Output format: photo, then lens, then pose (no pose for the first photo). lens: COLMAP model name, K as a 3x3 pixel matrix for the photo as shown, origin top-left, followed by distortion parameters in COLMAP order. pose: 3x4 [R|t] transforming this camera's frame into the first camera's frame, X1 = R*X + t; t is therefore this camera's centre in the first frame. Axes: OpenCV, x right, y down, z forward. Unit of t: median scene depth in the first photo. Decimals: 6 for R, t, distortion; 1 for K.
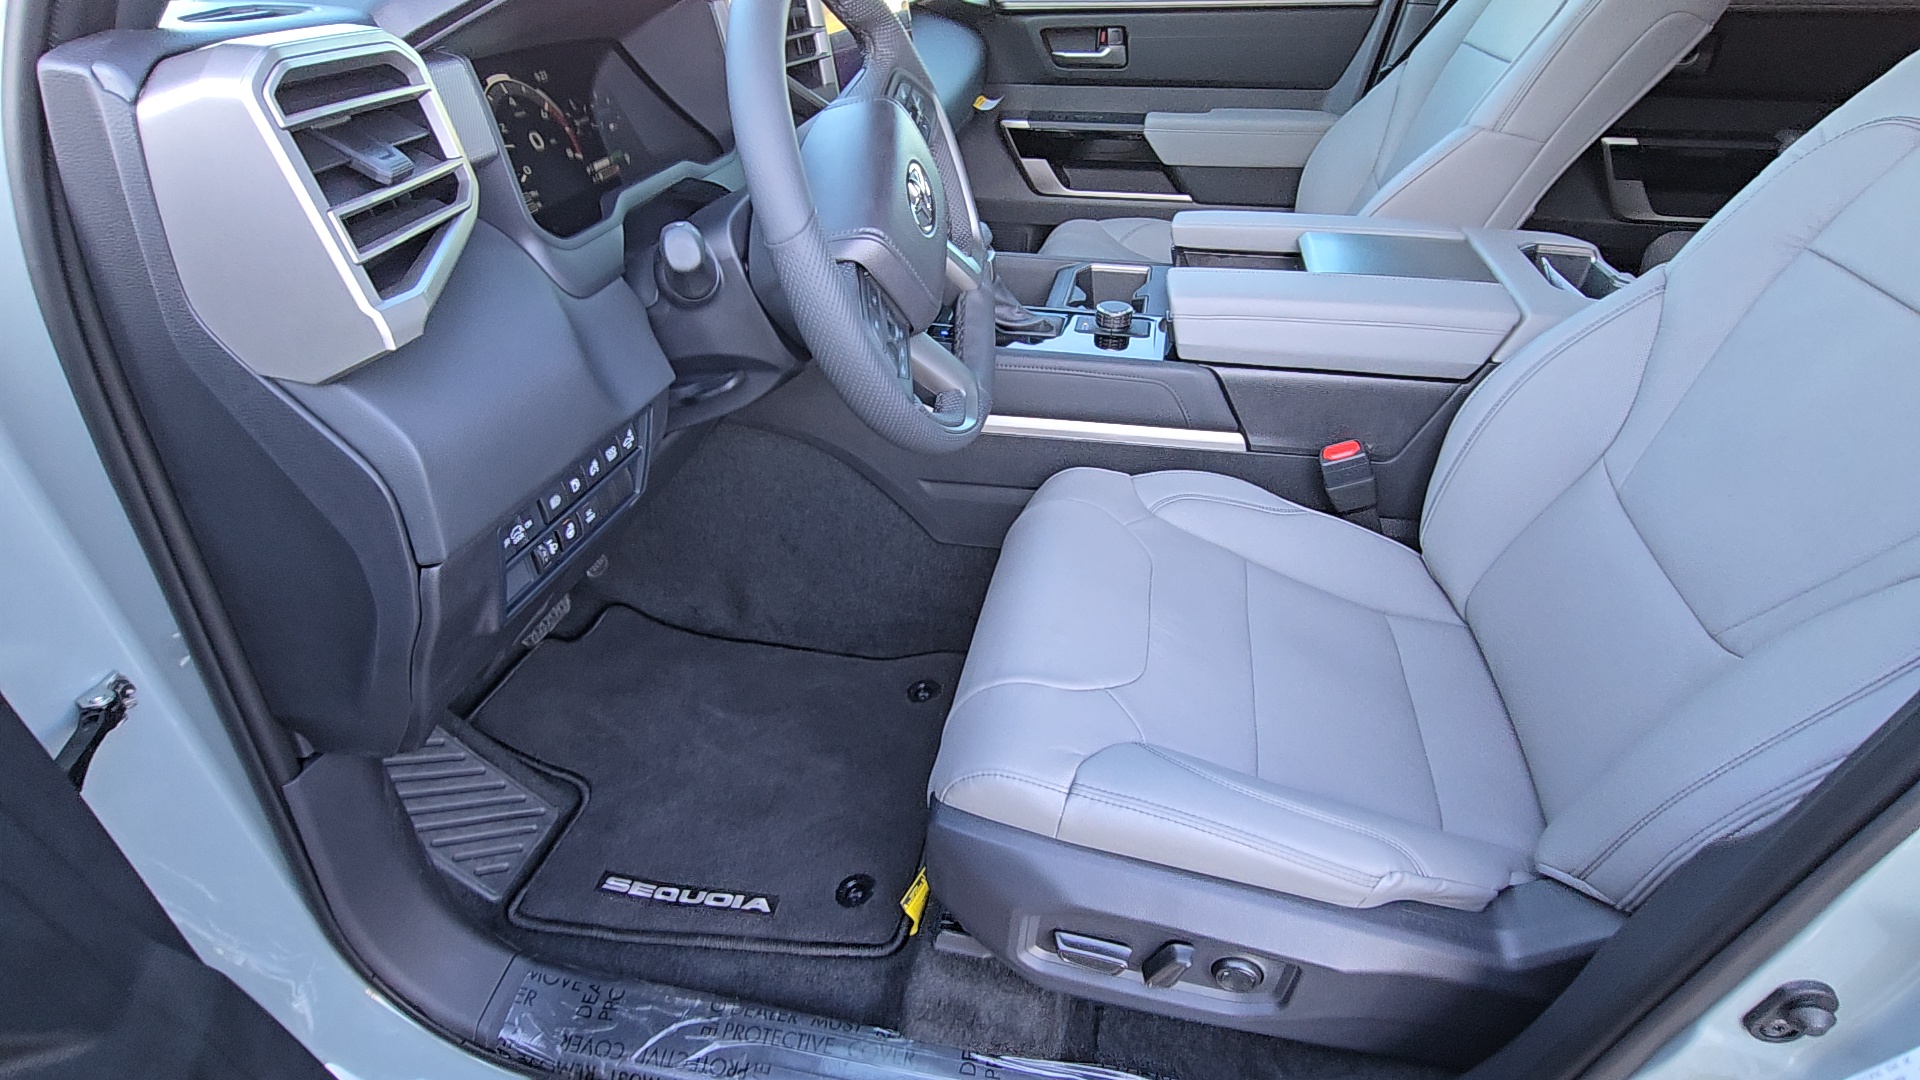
lens RADIAL K [[967.2, 0, 951.3], [0, 967.2, 544.0], [0, 0, 1]] dist [0.001693, 0.000456]
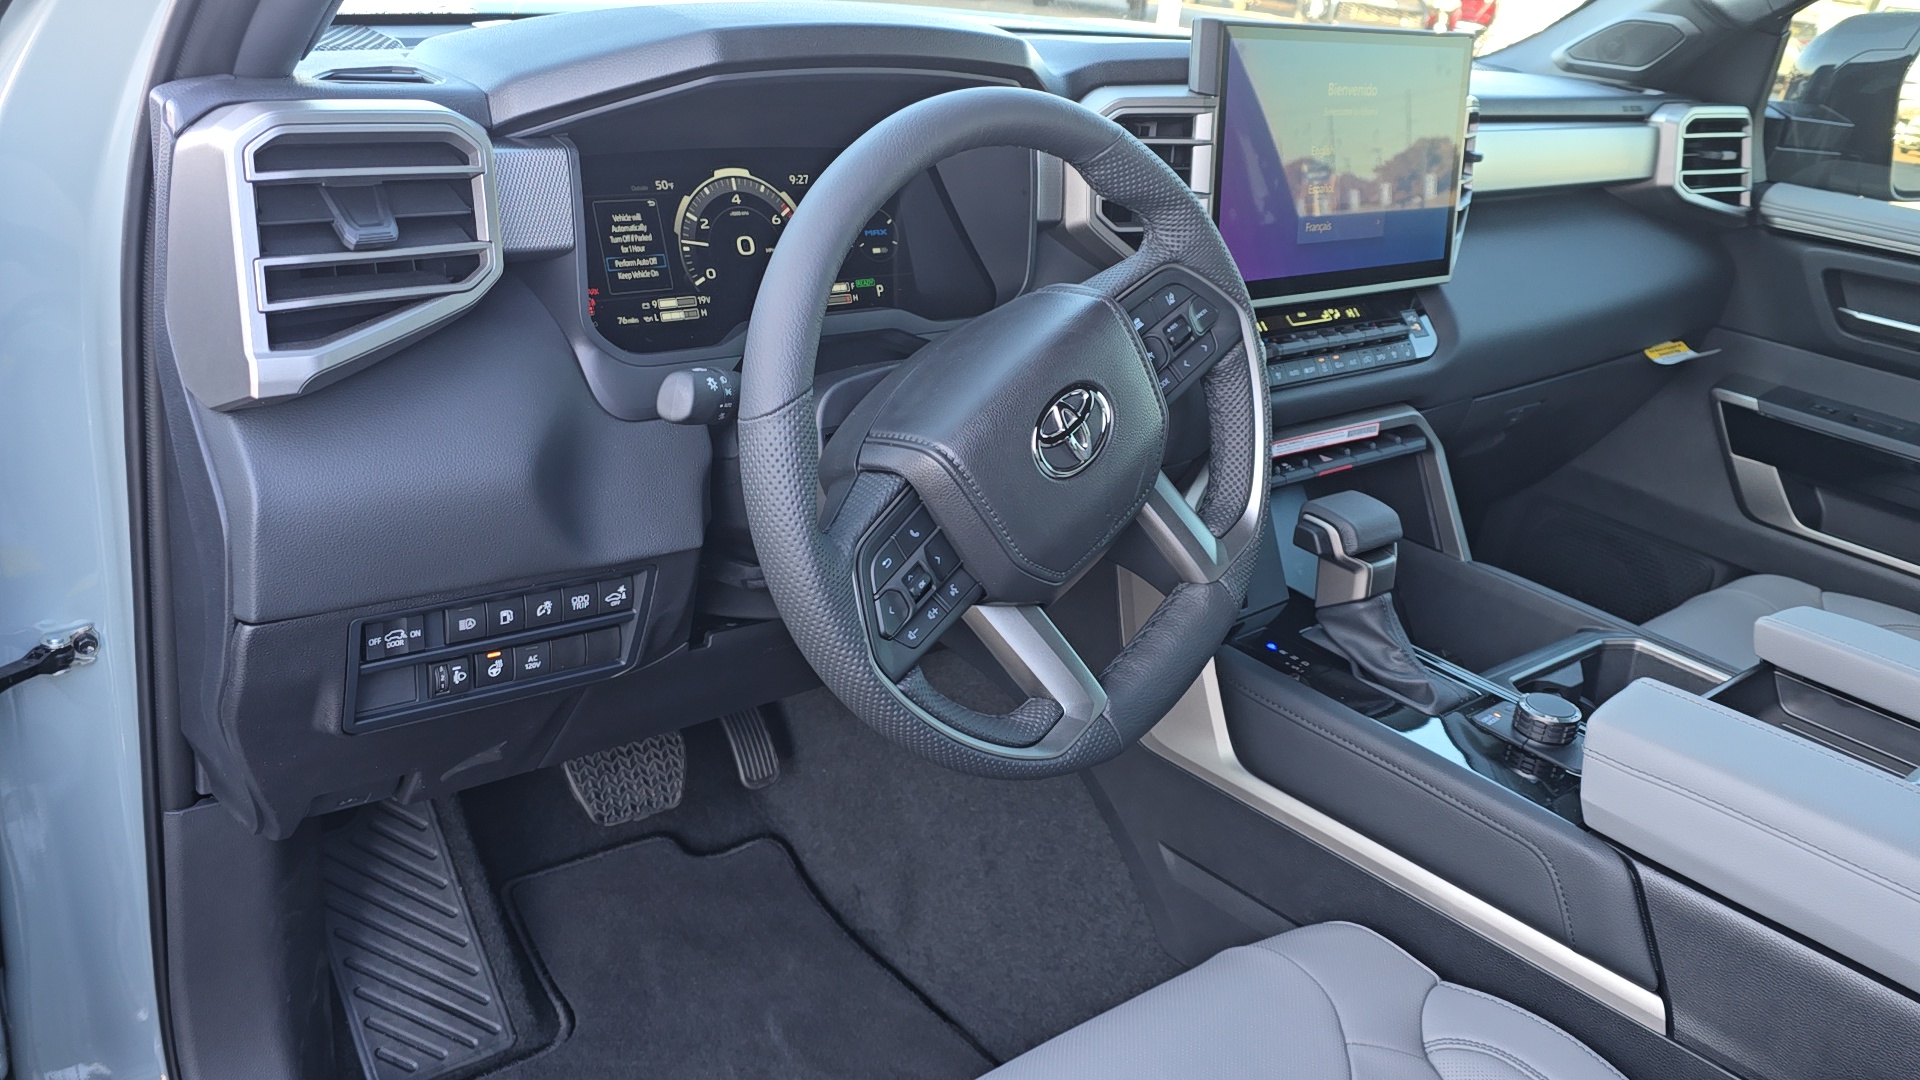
lens RADIAL K [[1587.5, 0, 973.7], [0, 1587.5, 542.9], [0, 0, 1]] dist [-0.001200, 0.003557]
pose [[0.797440, 0.315402, -0.514403, 0.521461], [-0.424106, 0.899387, -0.106007, -0.121469], [0.429212, 0.302696, 0.850971, -0.011704]]
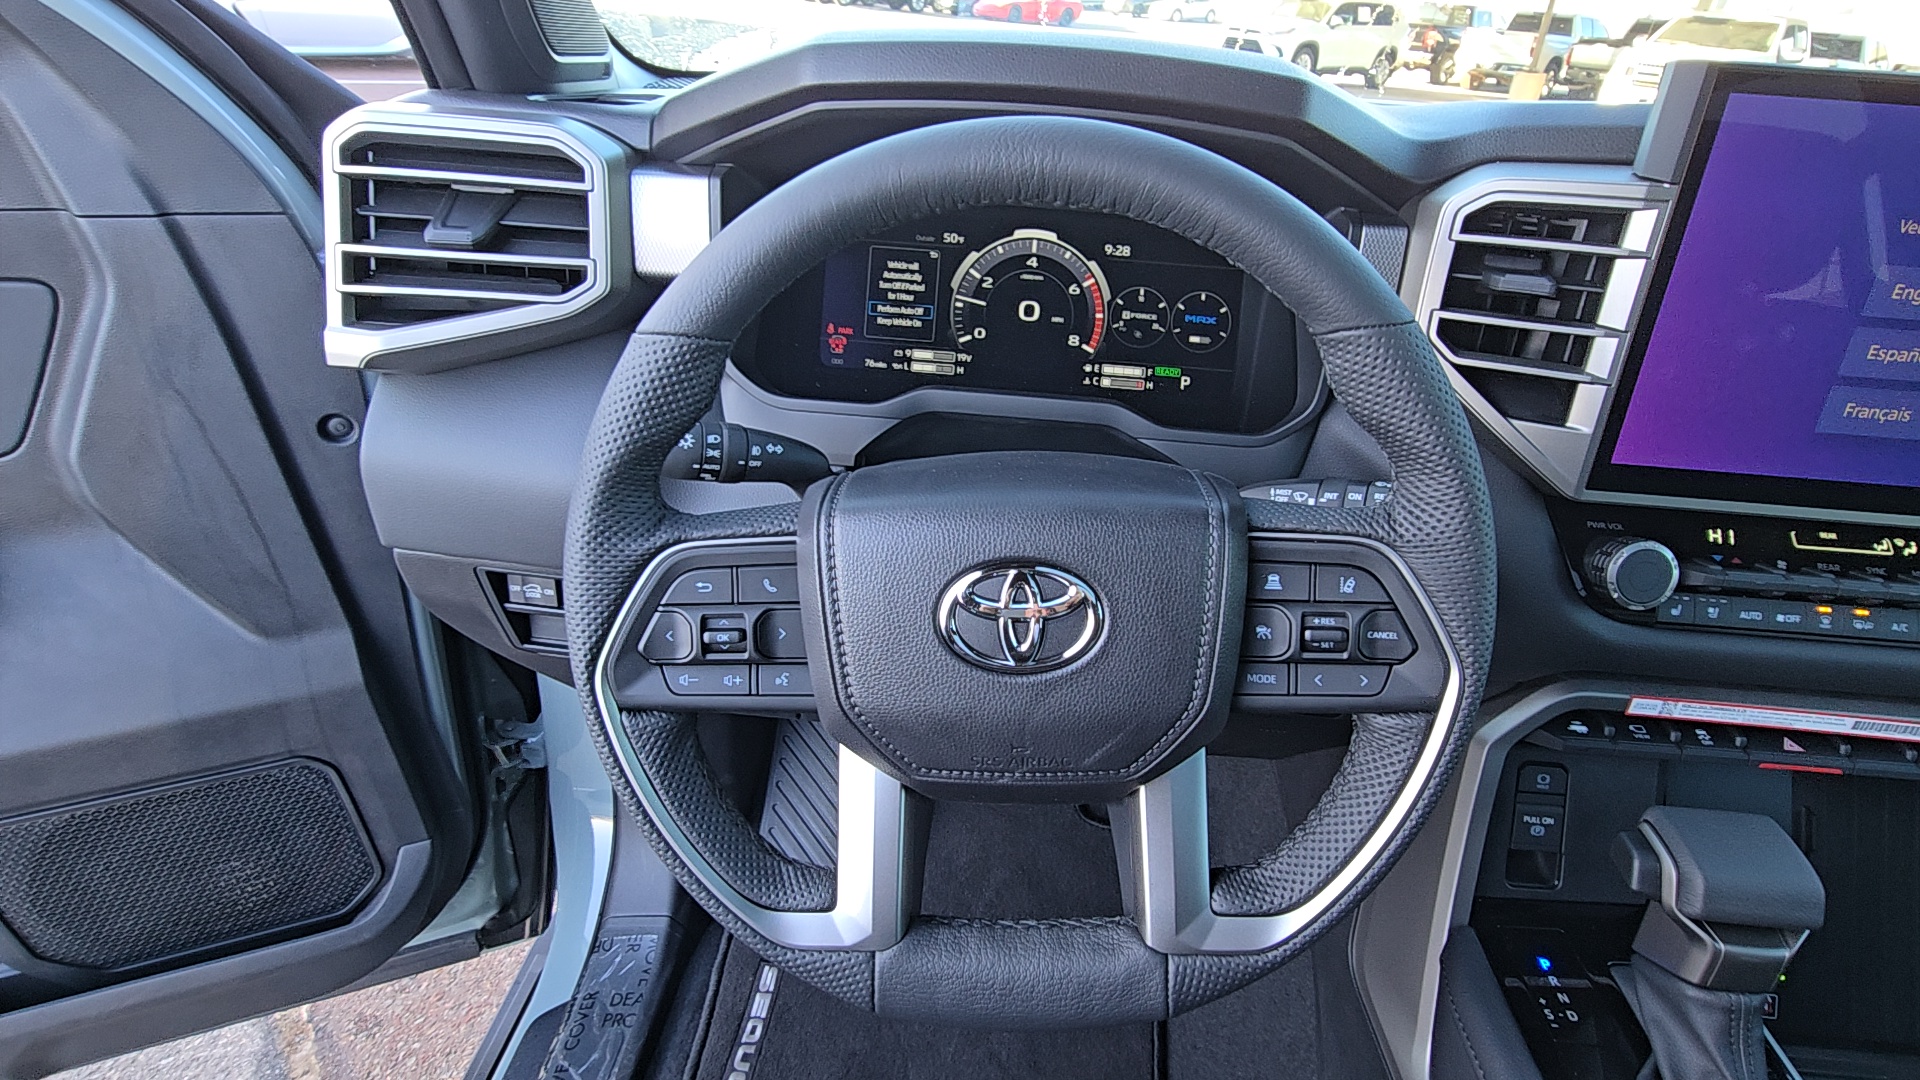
lens RADIAL K [[967.2, 0, 978.6], [0, 967.2, 548.3], [0, 0, 1]] dist [0.001693, 0.000456]
pose [[0.150987, 0.509138, -0.847338, 0.362383], [-0.599975, 0.728432, 0.330781, -0.515253], [0.785641, 0.458438, 0.415454, 0.717859]]
